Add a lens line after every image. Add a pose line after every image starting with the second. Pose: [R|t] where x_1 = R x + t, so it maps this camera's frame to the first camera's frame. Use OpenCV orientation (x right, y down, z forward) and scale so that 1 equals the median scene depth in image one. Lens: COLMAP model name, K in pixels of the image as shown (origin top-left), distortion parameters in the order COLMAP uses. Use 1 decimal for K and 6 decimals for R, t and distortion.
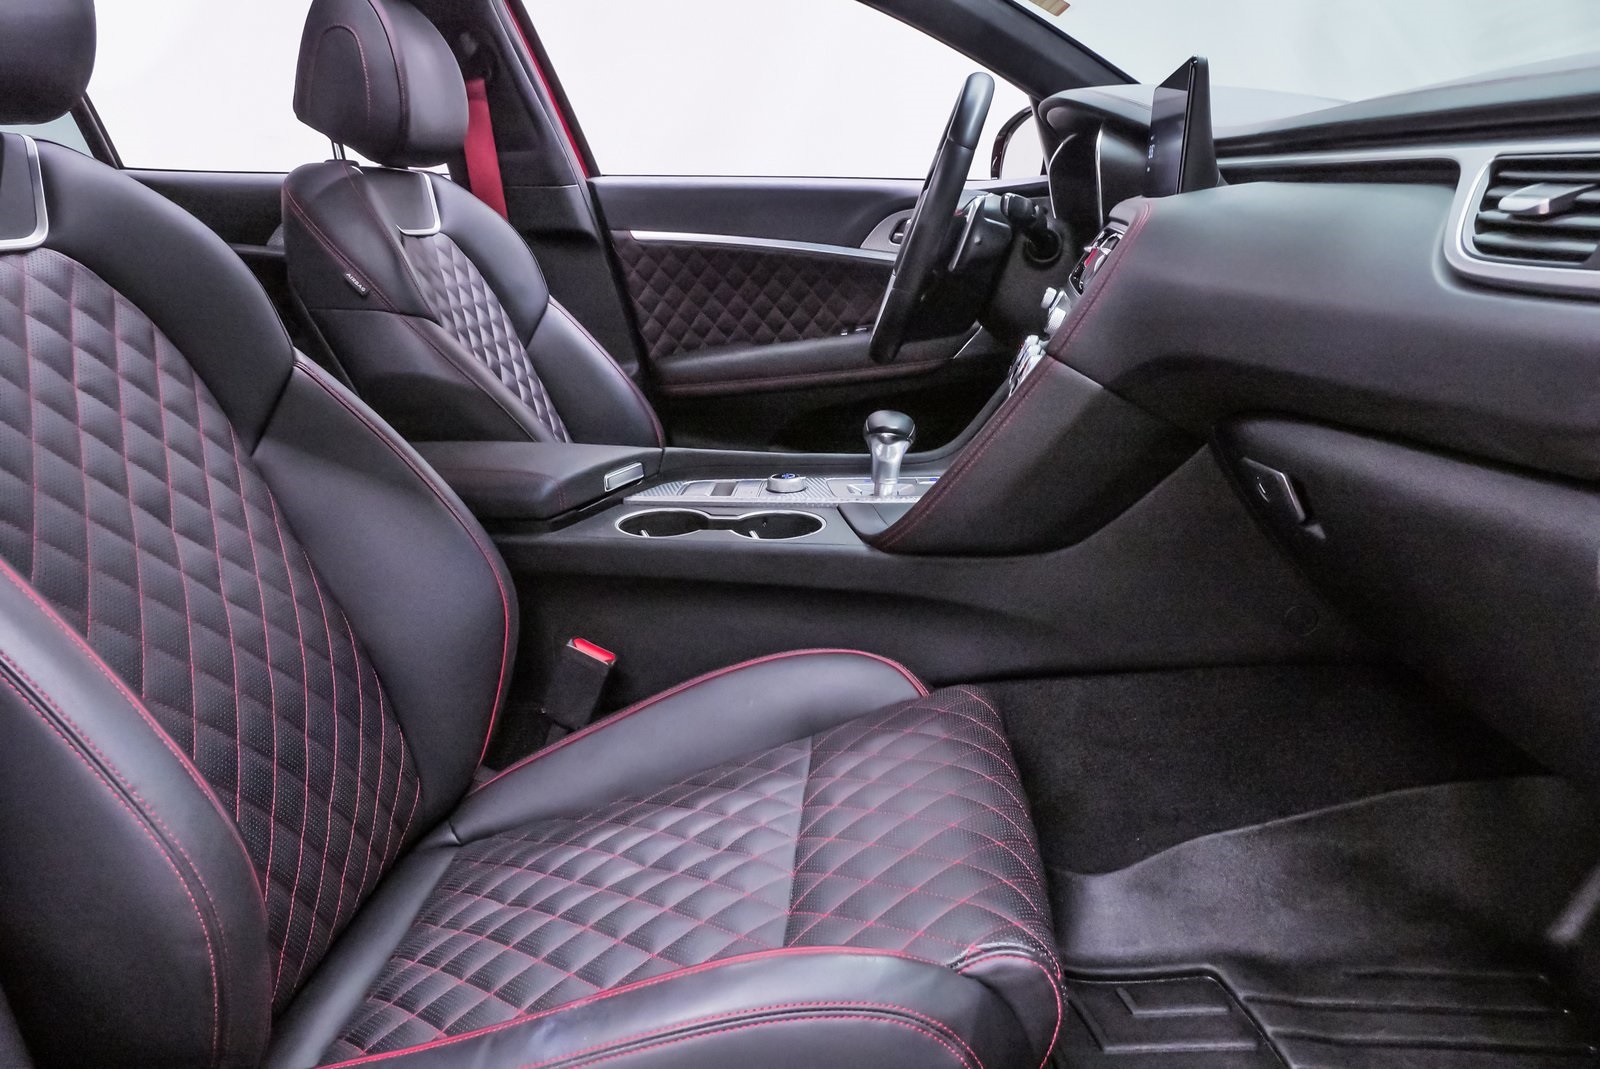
lens RADIAL K [[1169.4, 0, 795.9], [0, 1169.4, 541.3], [0, 0, 1]] dist [-0.044511, 0.019329]
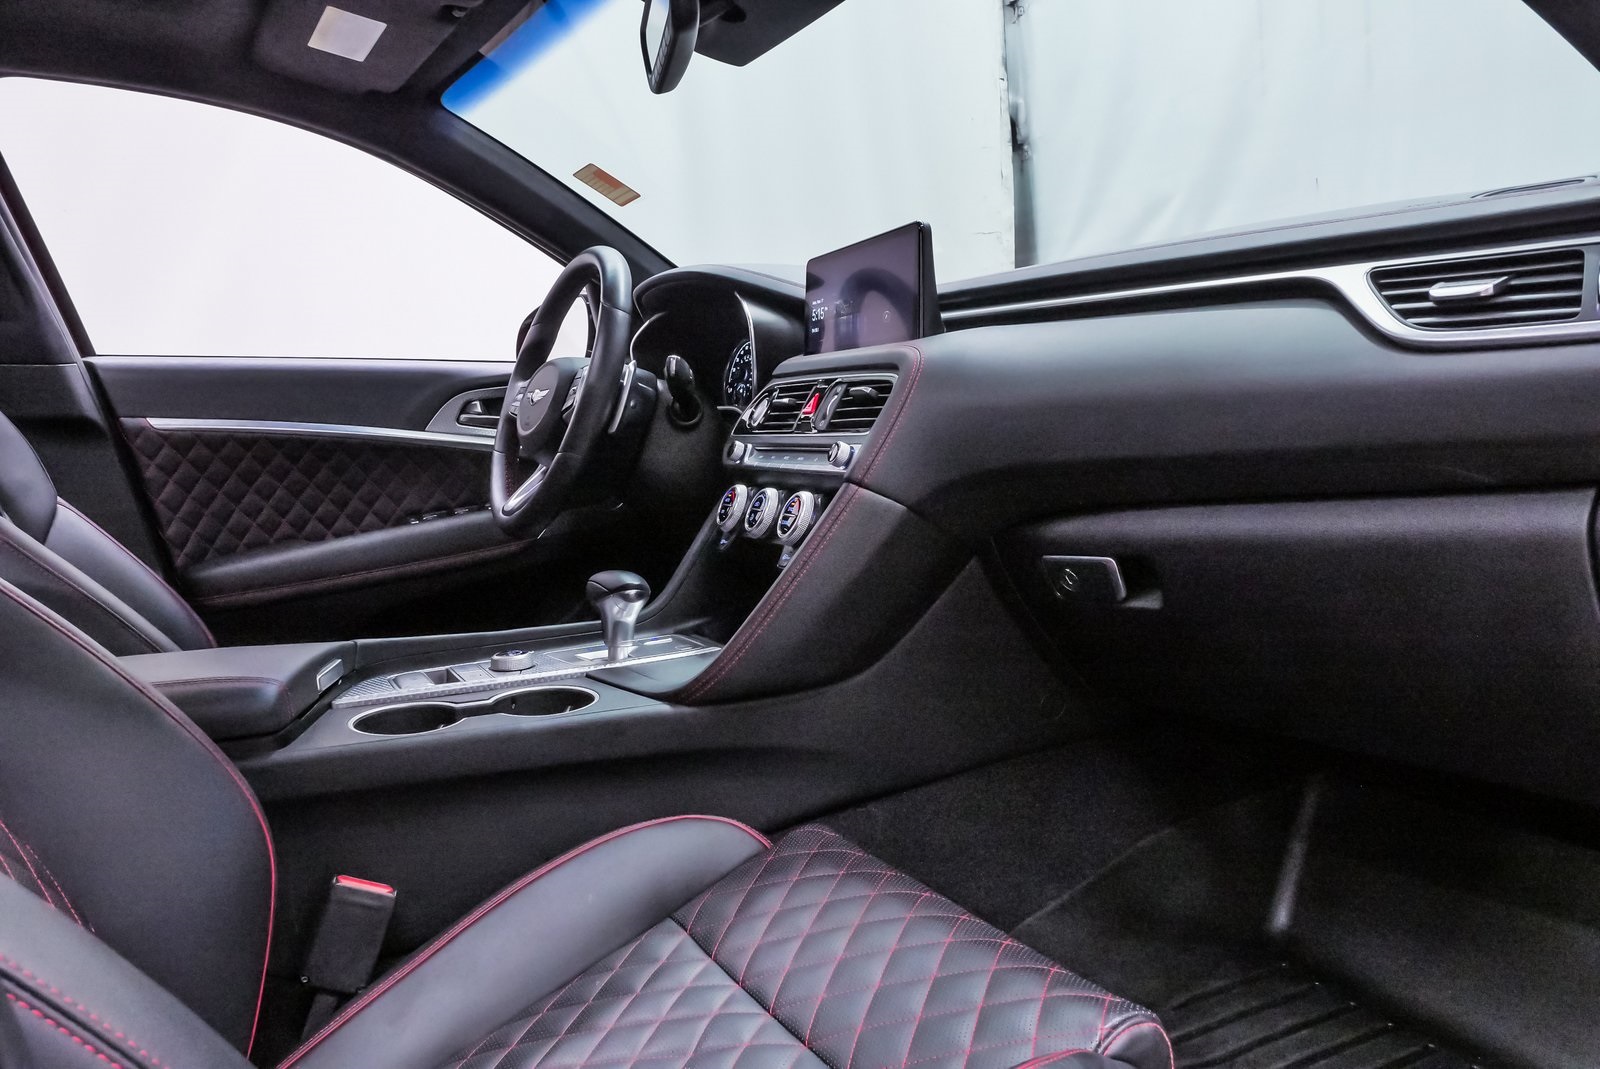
lens RADIAL K [[1169.4, 0, 790.4], [0, 1169.4, 546.2], [0, 0, 1]] dist [-0.044511, 0.019329]
pose [[0.842337, -0.073898, 0.533861, -0.307481], [0.168942, 0.976835, -0.131345, 0.018489], [-0.511789, 0.200828, 0.835309, 0.126666]]
